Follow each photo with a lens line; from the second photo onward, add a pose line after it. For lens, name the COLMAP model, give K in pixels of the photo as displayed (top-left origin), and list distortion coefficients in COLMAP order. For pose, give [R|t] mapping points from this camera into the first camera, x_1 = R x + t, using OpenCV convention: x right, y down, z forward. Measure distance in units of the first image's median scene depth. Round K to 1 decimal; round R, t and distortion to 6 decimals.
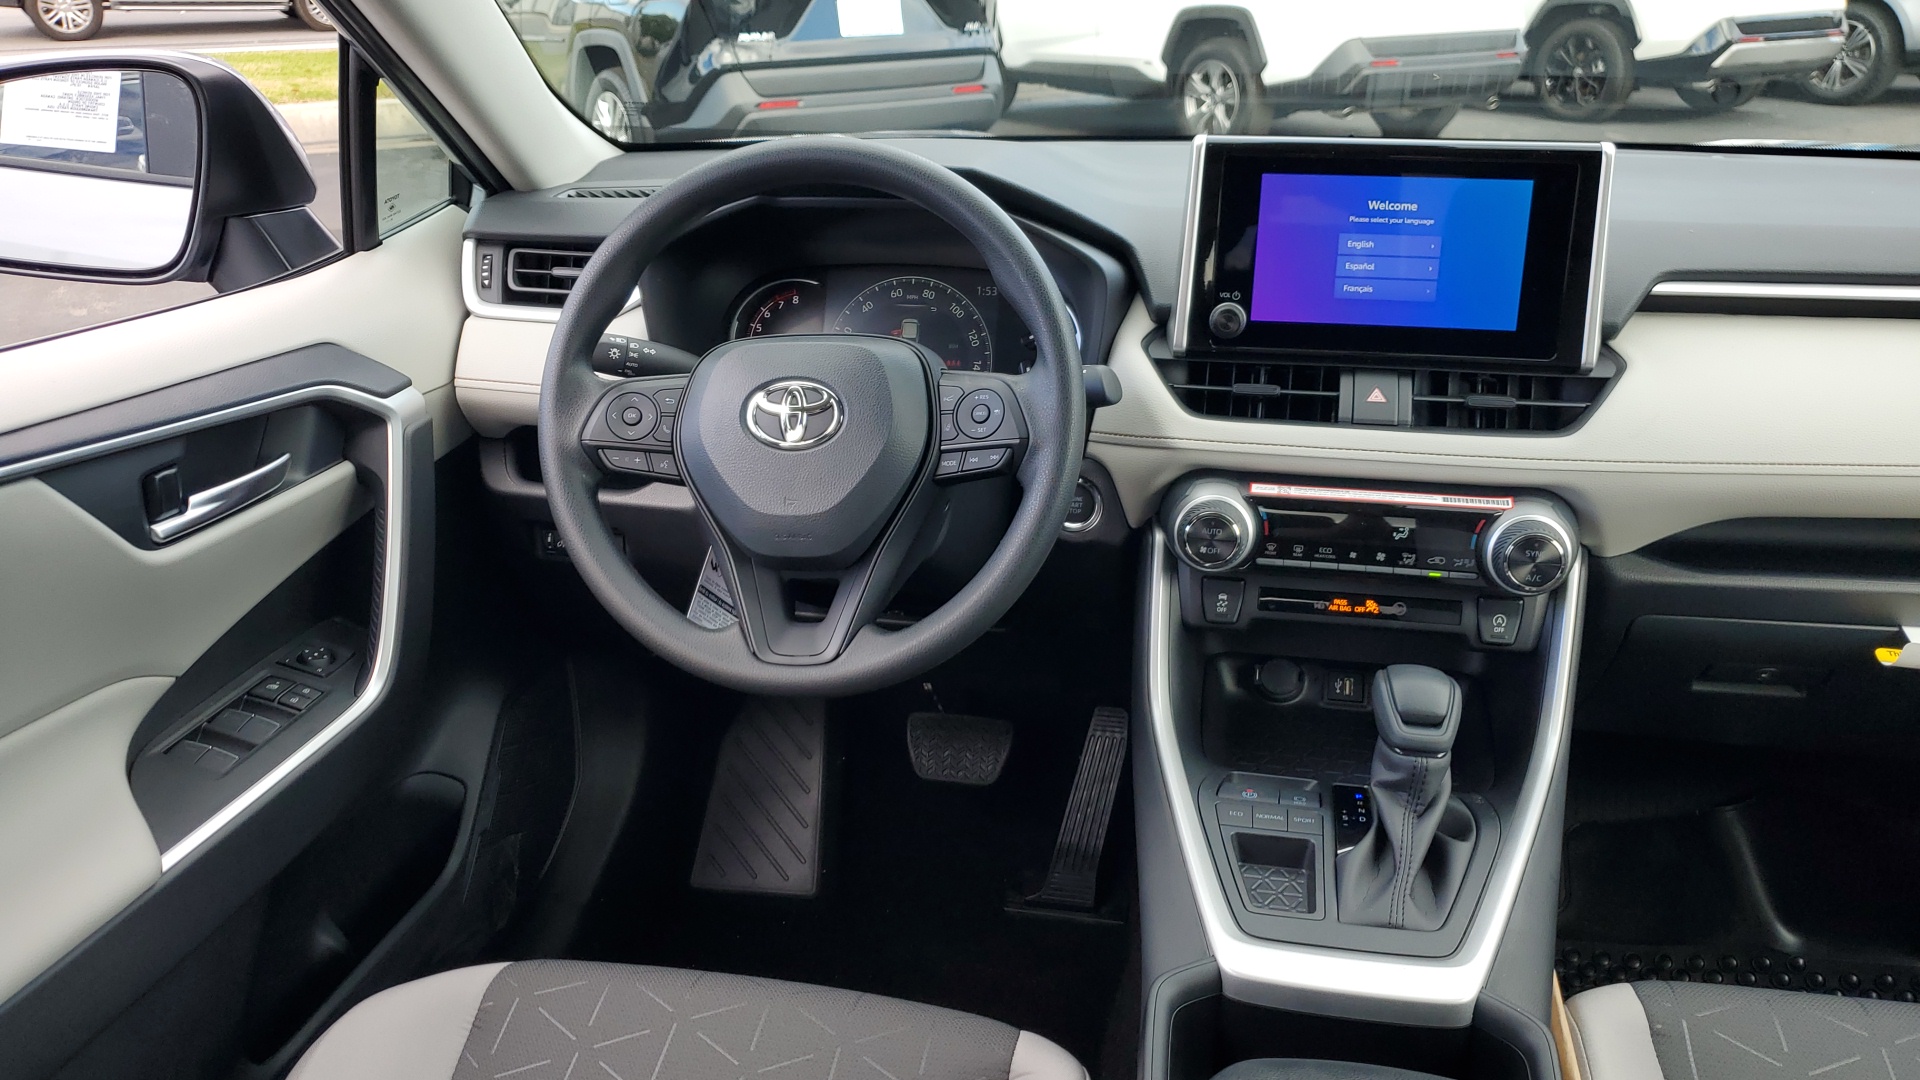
lens RADIAL K [[1490.0, 0, 945.7], [0, 1490.0, 547.1], [0, 0, 1]] dist [0.104150, -0.215440]
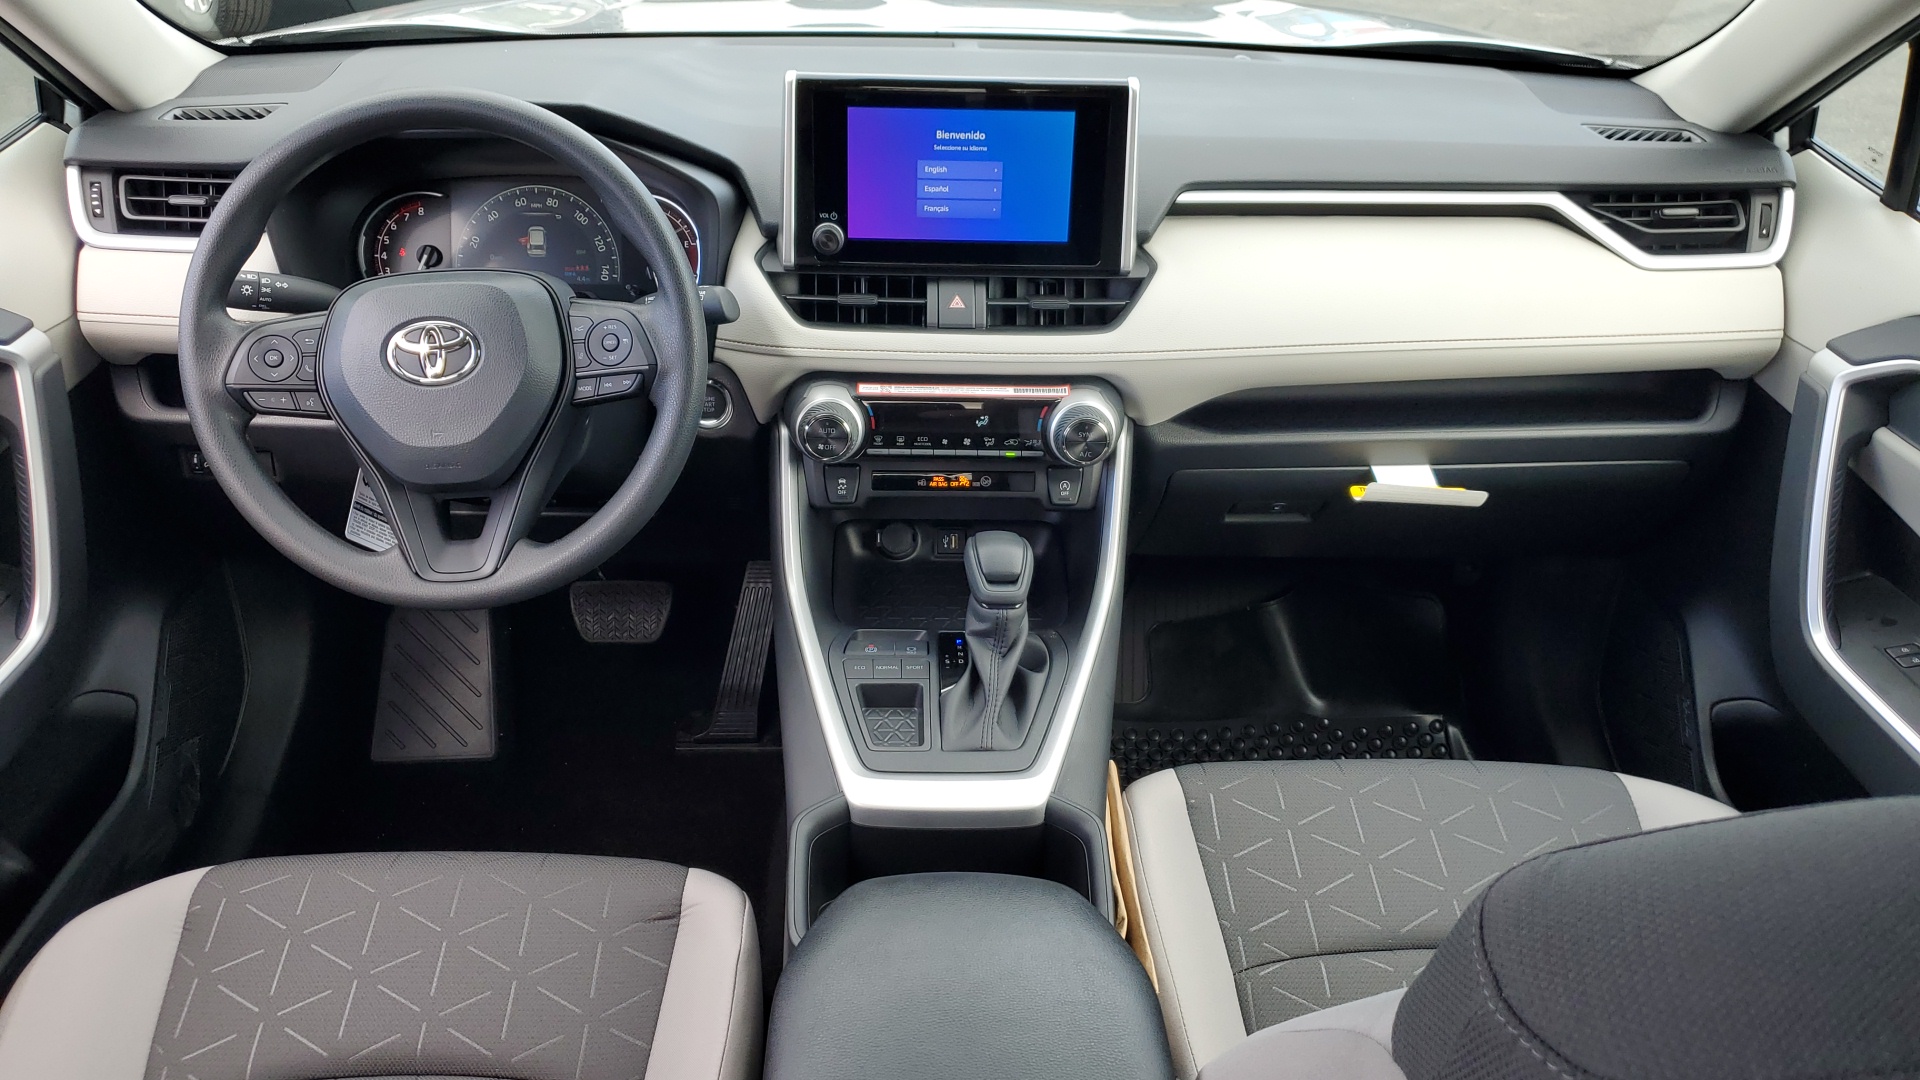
lens RADIAL K [[1490.0, 0, 945.7], [0, 1490.0, 547.1], [0, 0, 1]] dist [0.104150, -0.215440]
pose [[0.973420, -0.083681, 0.213193, 0.014637], [0.053737, 0.988324, 0.142575, -0.078601], [-0.222635, -0.127329, 0.966551, -0.143421]]
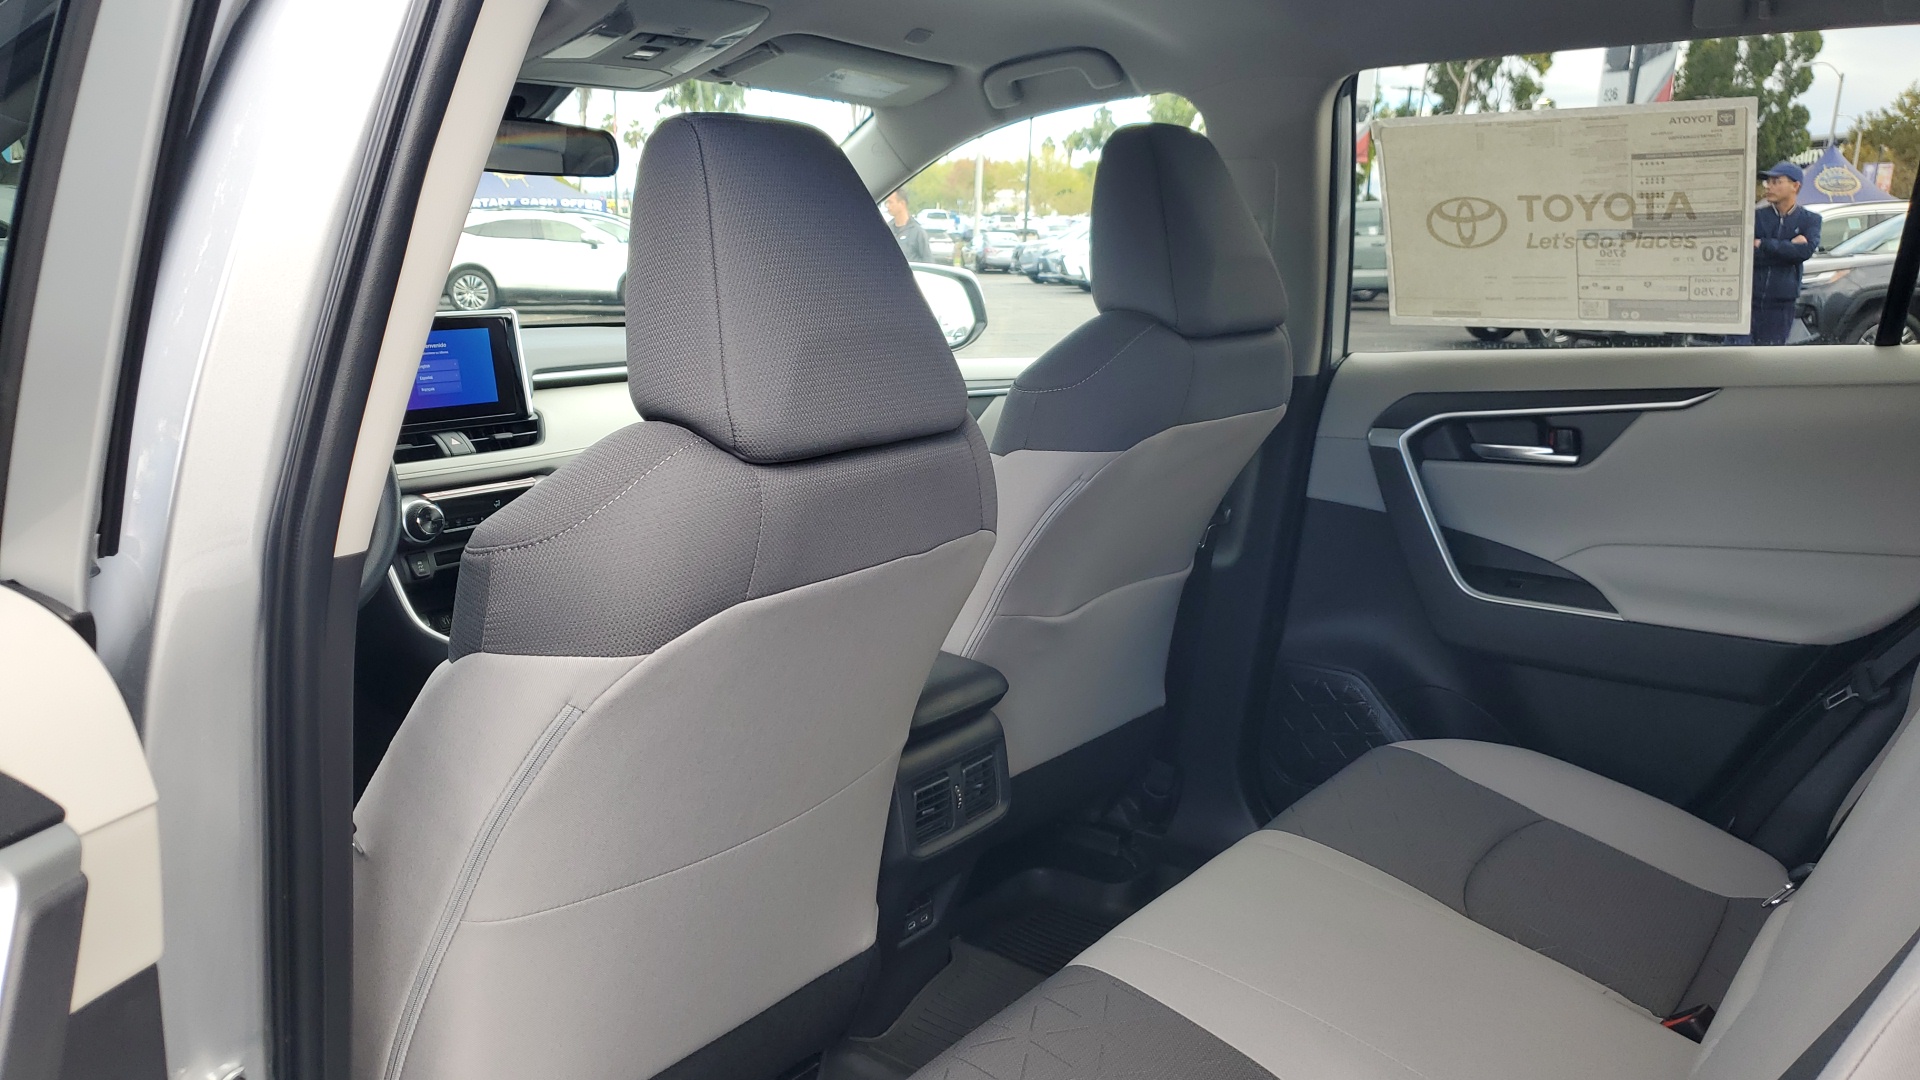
lens RADIAL K [[1507.1, 0, 961.7], [0, 1507.1, 508.4], [0, 0, 1]] dist [0.042994, -0.000541]
pose [[0.418495, -0.154588, 0.894966, -1.182106], [0.343639, 0.939101, 0.001522, 0.197662], [-0.840698, 0.306908, 0.446132, -0.376855]]
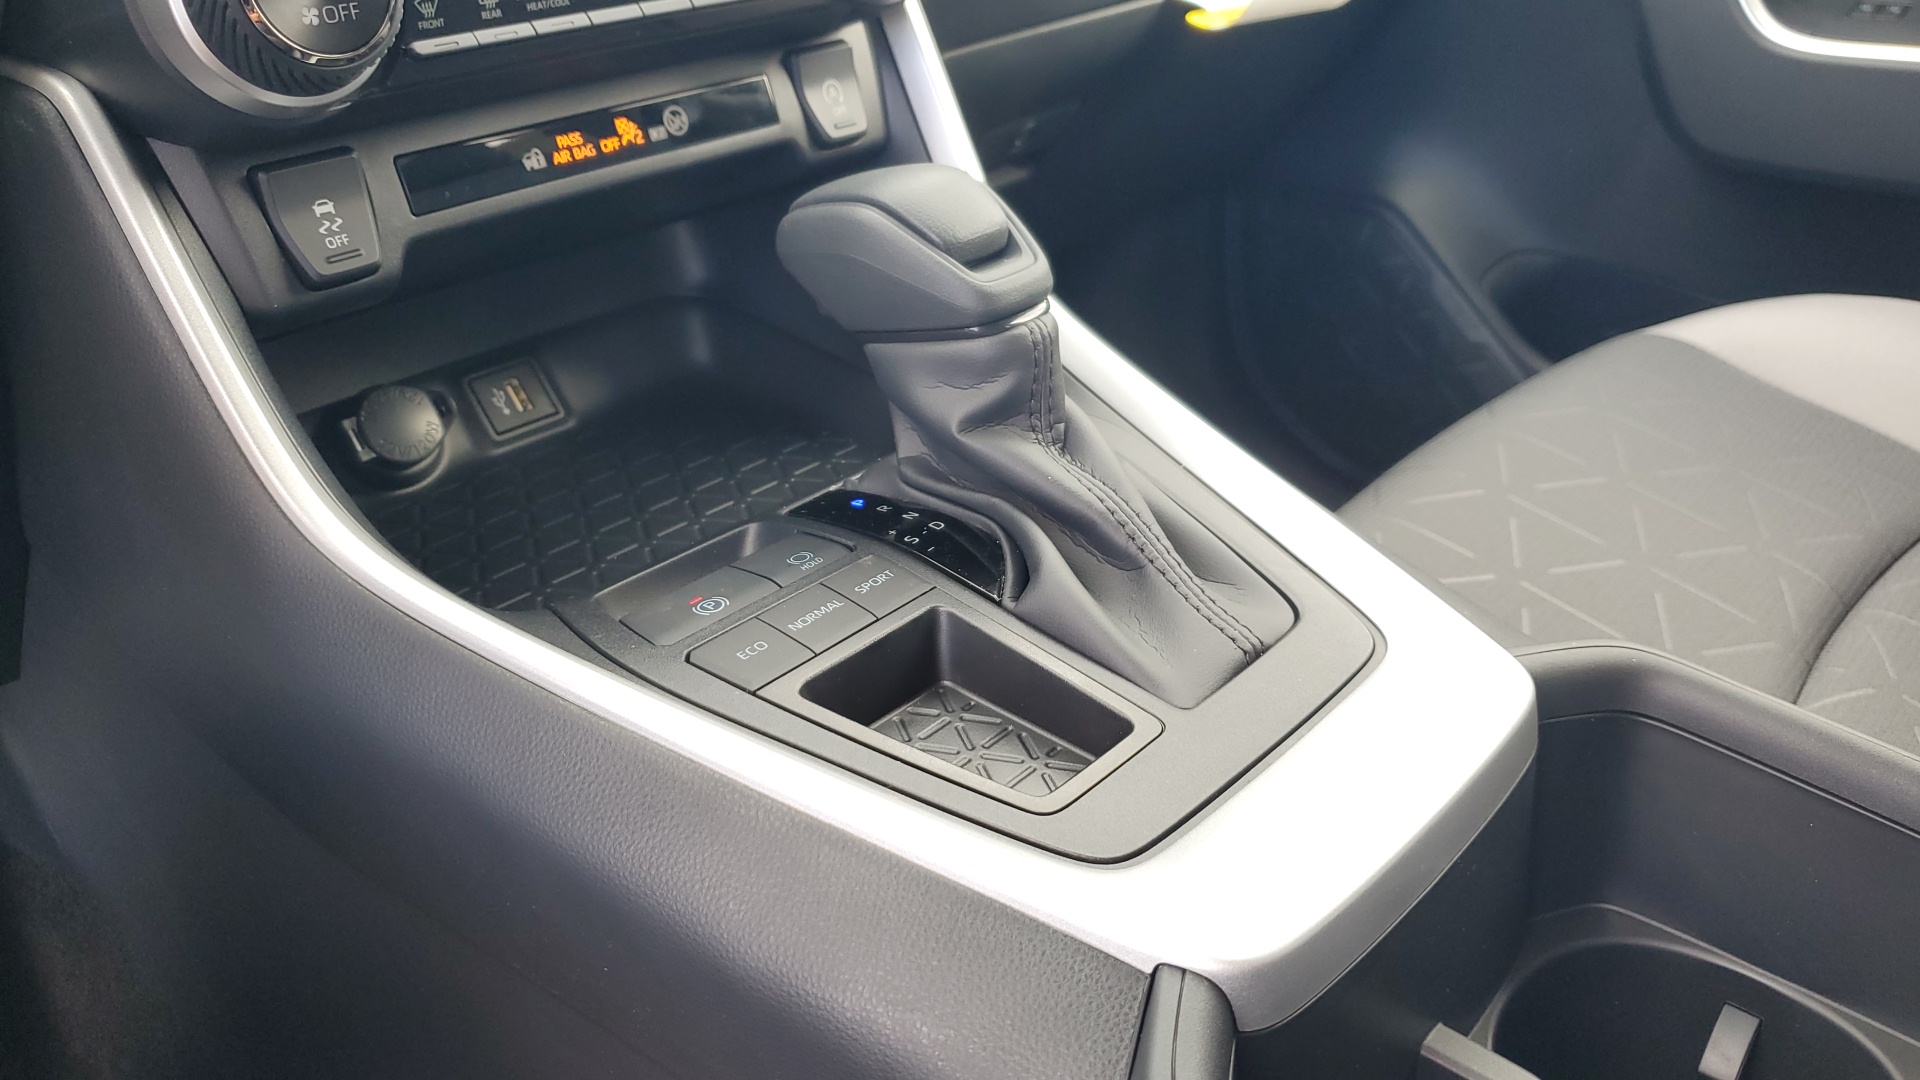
lens RADIAL K [[1535.3, 0, 951.2], [0, 1535.3, 547.4], [0, 0, 1]] dist [0.001020, -0.002621]
pose [[0.511658, -0.407811, 0.756238, -0.058238], [0.351109, 0.902572, 0.249170, 0.071856], [-0.784174, 0.138032, 0.604995, 0.680995]]
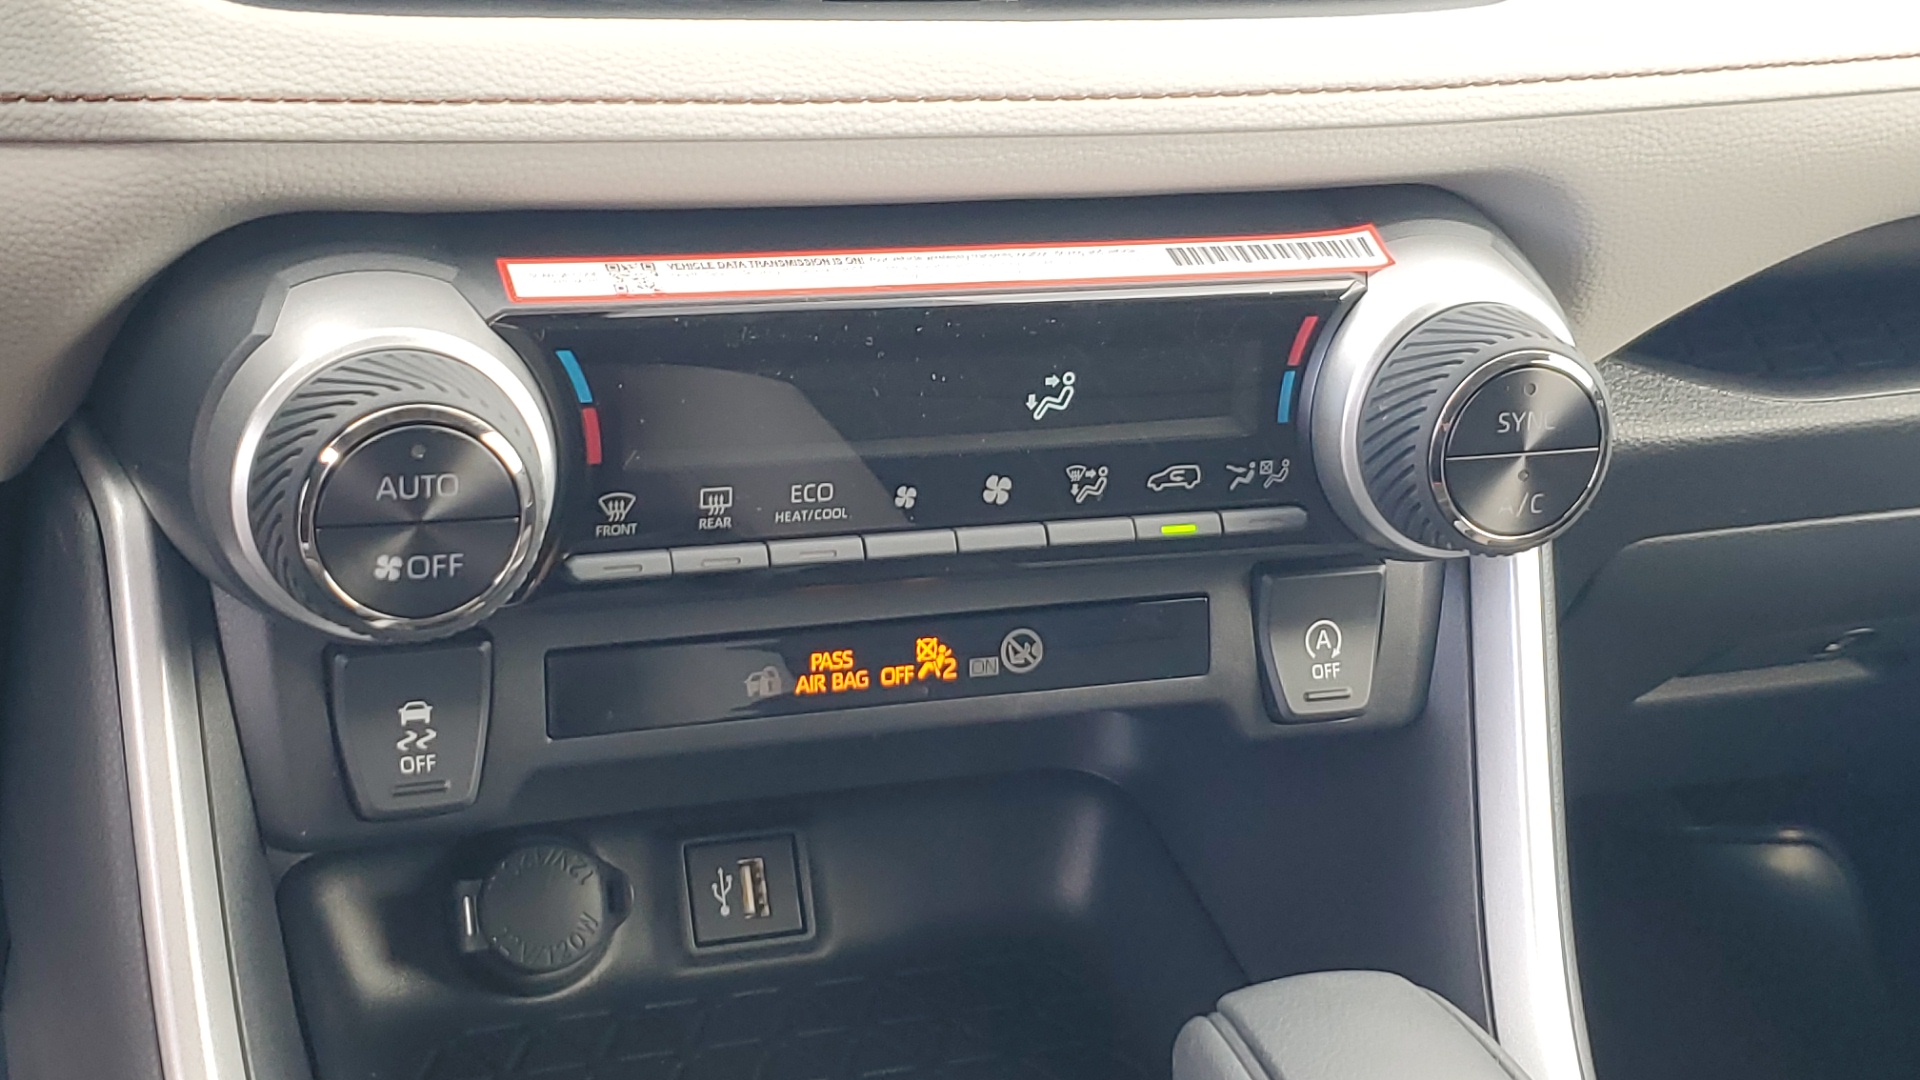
lens RADIAL K [[3035.5, 0, 993.0], [0, 3035.5, 543.6], [0, 0, 1]] dist [0.284686, -1.959128]
pose [[0.841301, -0.149998, 0.519340, 0.002762], [0.099486, 0.987284, 0.123989, -0.051160], [-0.531334, -0.052645, 0.845525, 0.525421]]
